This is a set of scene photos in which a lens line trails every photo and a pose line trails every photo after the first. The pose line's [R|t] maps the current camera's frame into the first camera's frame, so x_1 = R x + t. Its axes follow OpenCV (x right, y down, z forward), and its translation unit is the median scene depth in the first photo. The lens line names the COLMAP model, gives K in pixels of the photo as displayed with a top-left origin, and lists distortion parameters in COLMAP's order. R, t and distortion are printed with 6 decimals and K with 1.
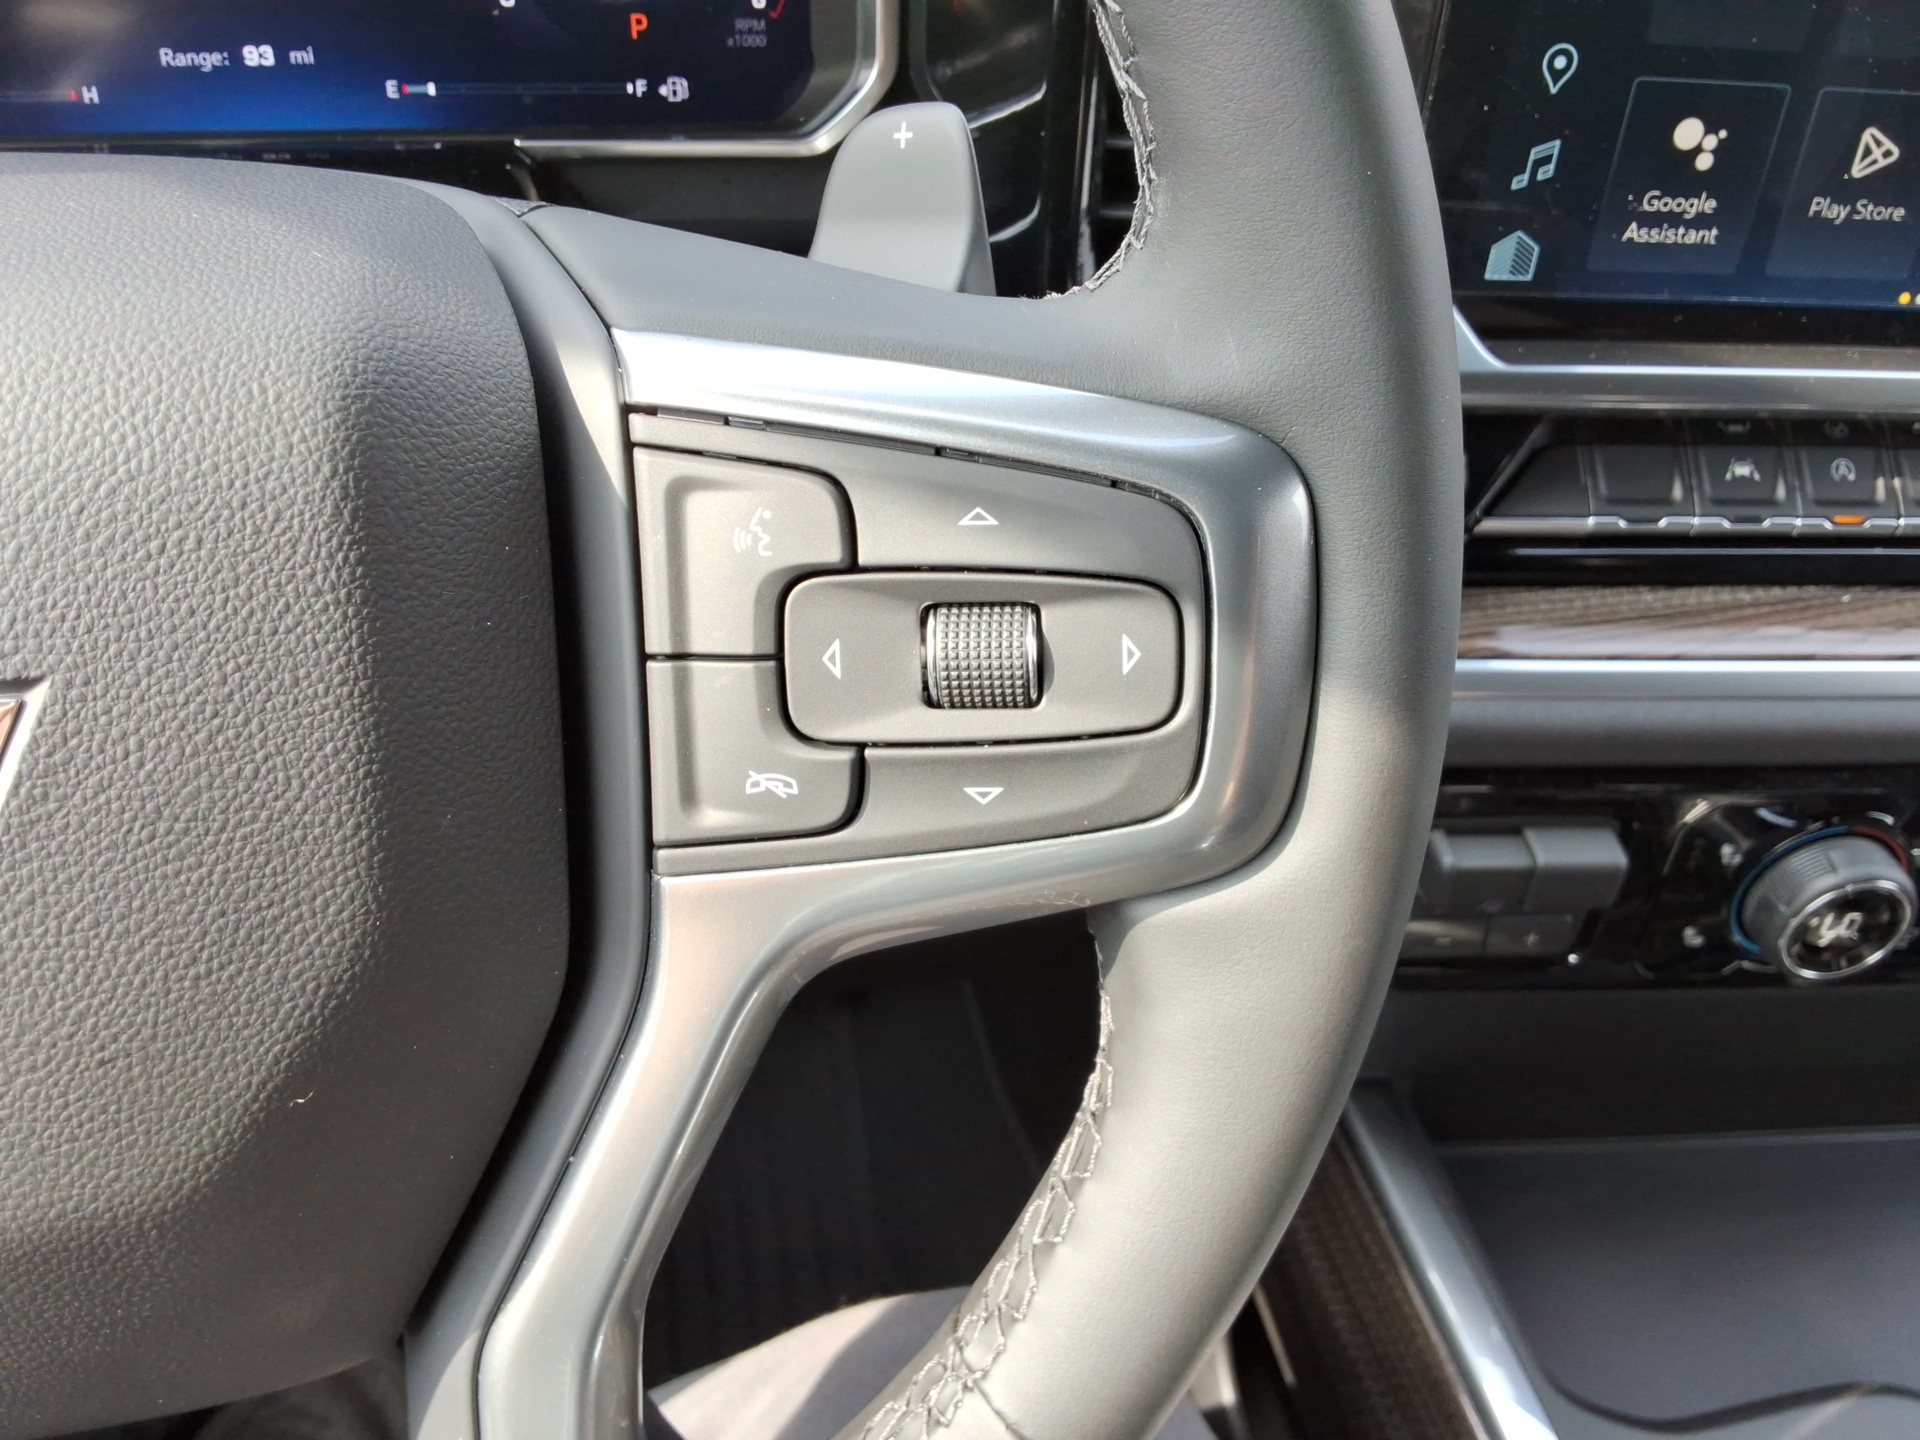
lens RADIAL K [[1541.4, 0, 979.0], [0, 1541.4, 701.2], [0, 0, 1]] dist [0.106538, -0.166298]
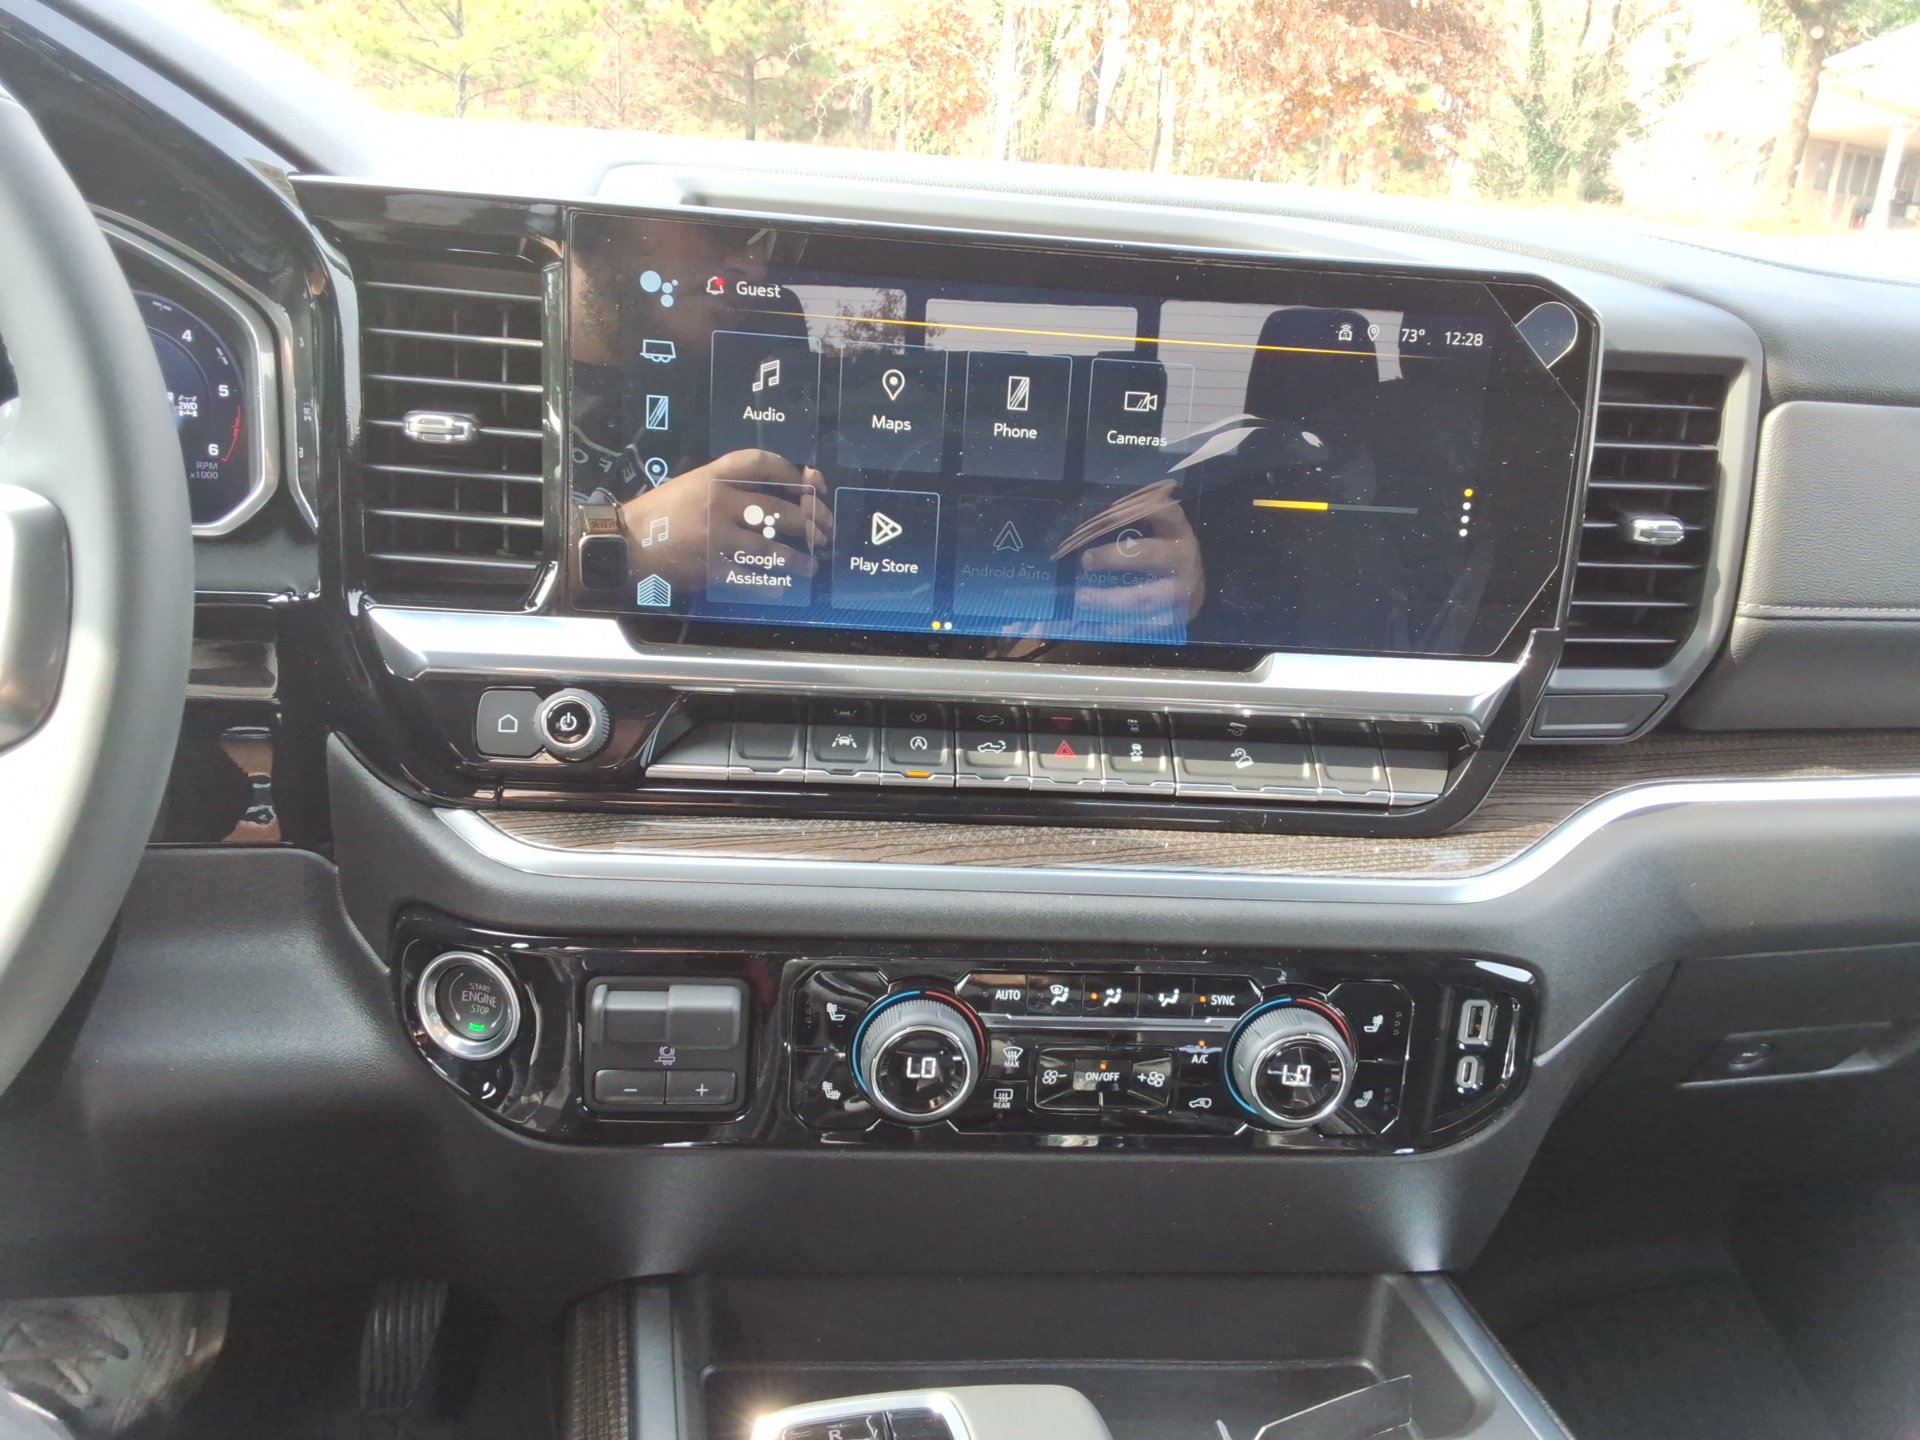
lens RADIAL K [[1541.4, 0, 981.3], [0, 1541.4, 715.1], [0, 0, 1]] dist [0.106538, -0.166298]
pose [[0.999829, 0.007842, 0.016752, 0.632856], [-0.001138, 0.930054, -0.367422, 0.379257], [-0.018462, 0.367340, 0.929904, -0.358634]]
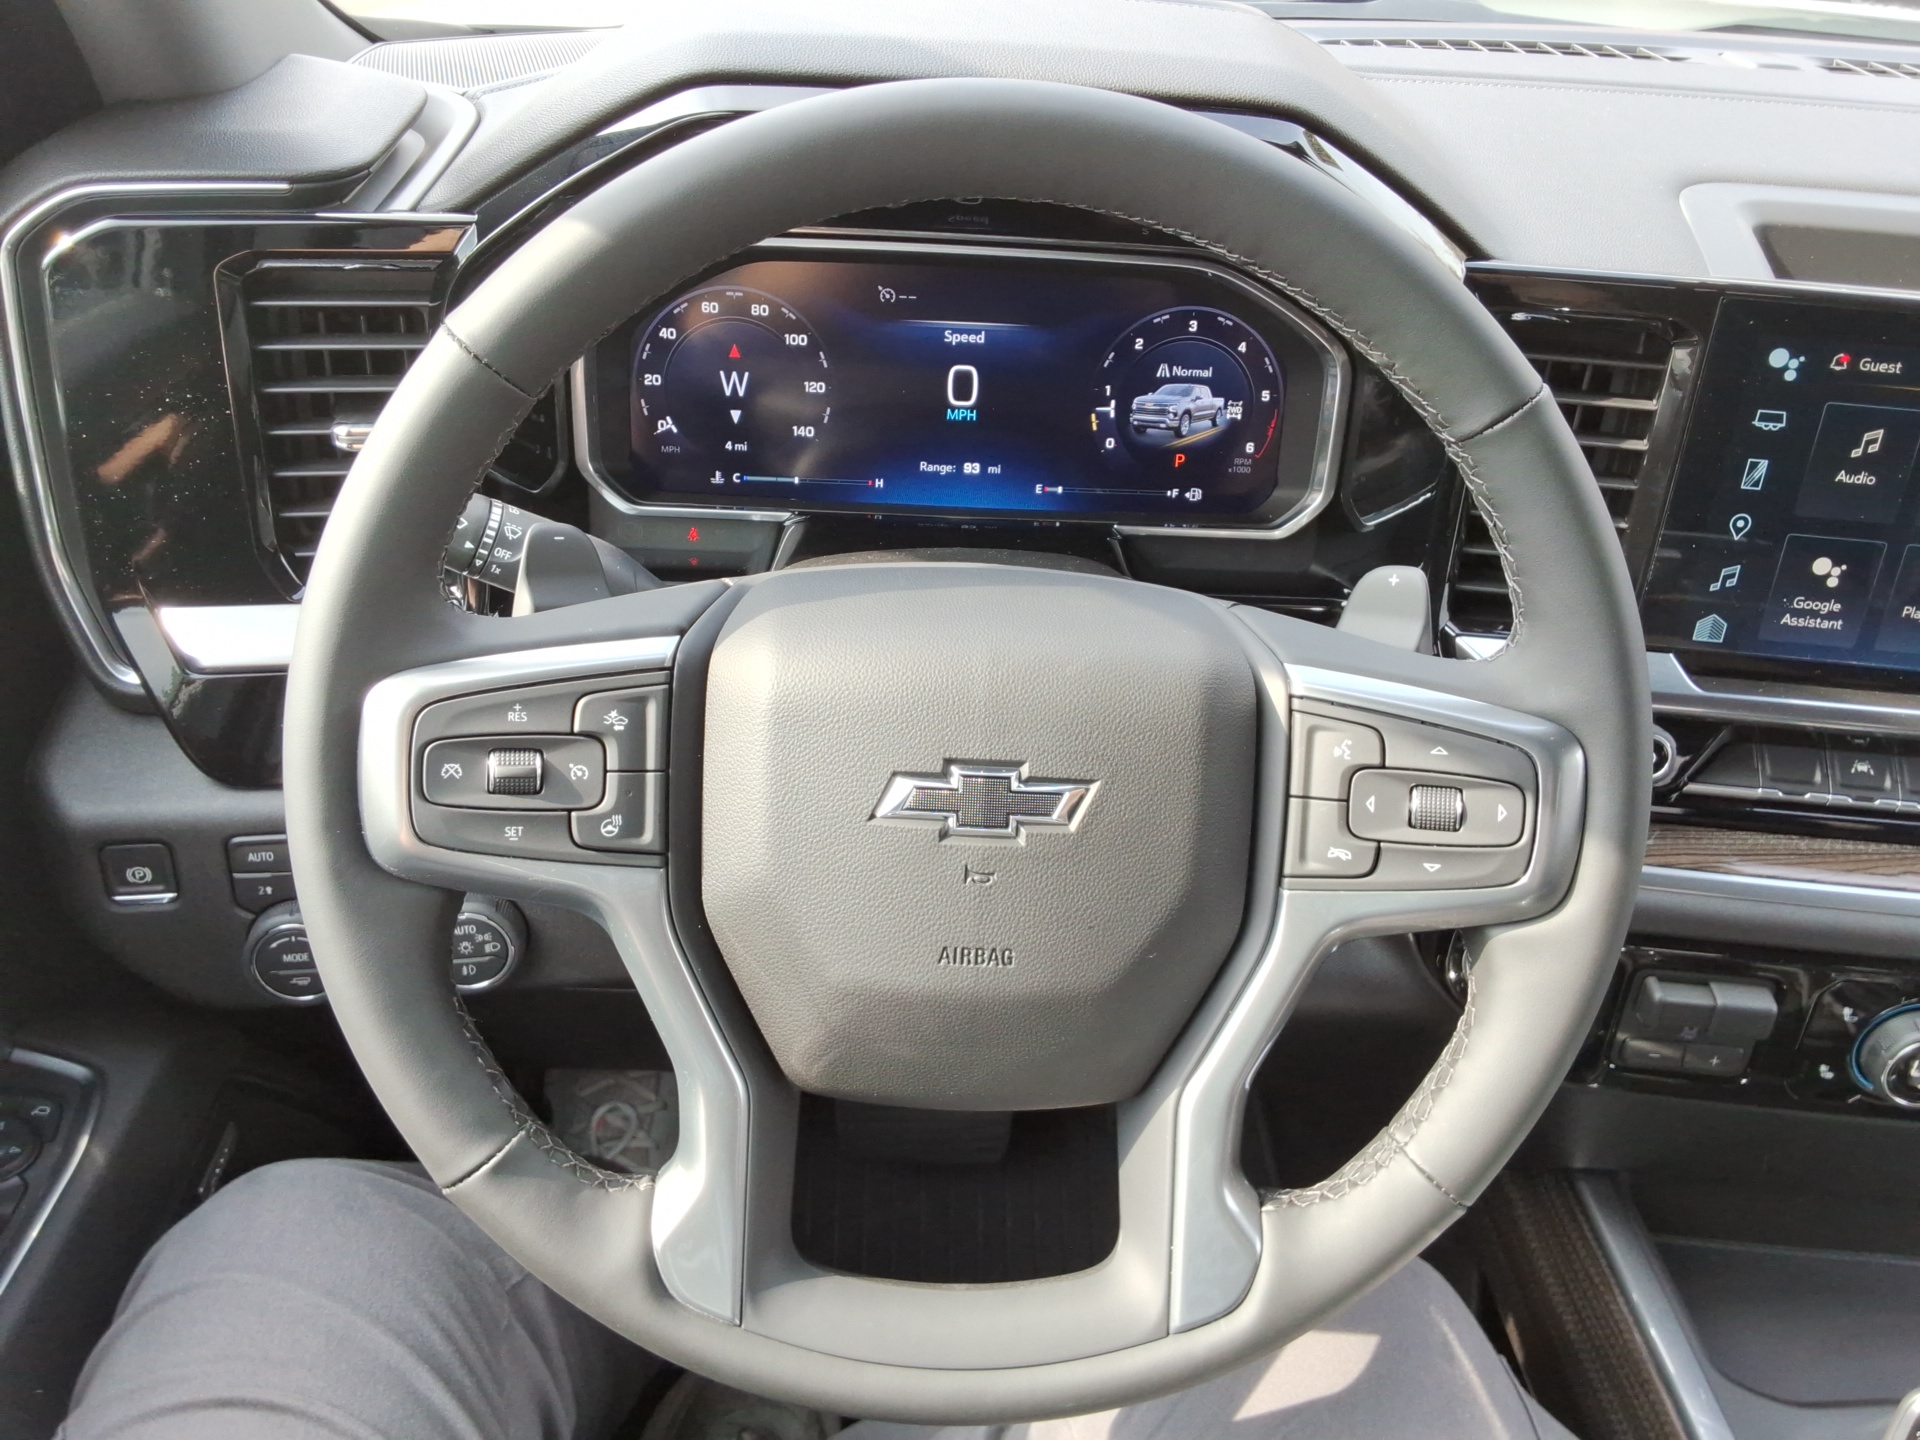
lens RADIAL K [[1541.4, 0, 977.0], [0, 1541.4, 707.5], [0, 0, 1]] dist [0.106538, -0.166298]
pose [[0.985496, 0.079848, -0.149742, -0.172394], [-0.100883, 0.985197, -0.138599, 0.109250], [0.136458, 0.151695, 0.978963, -0.726620]]
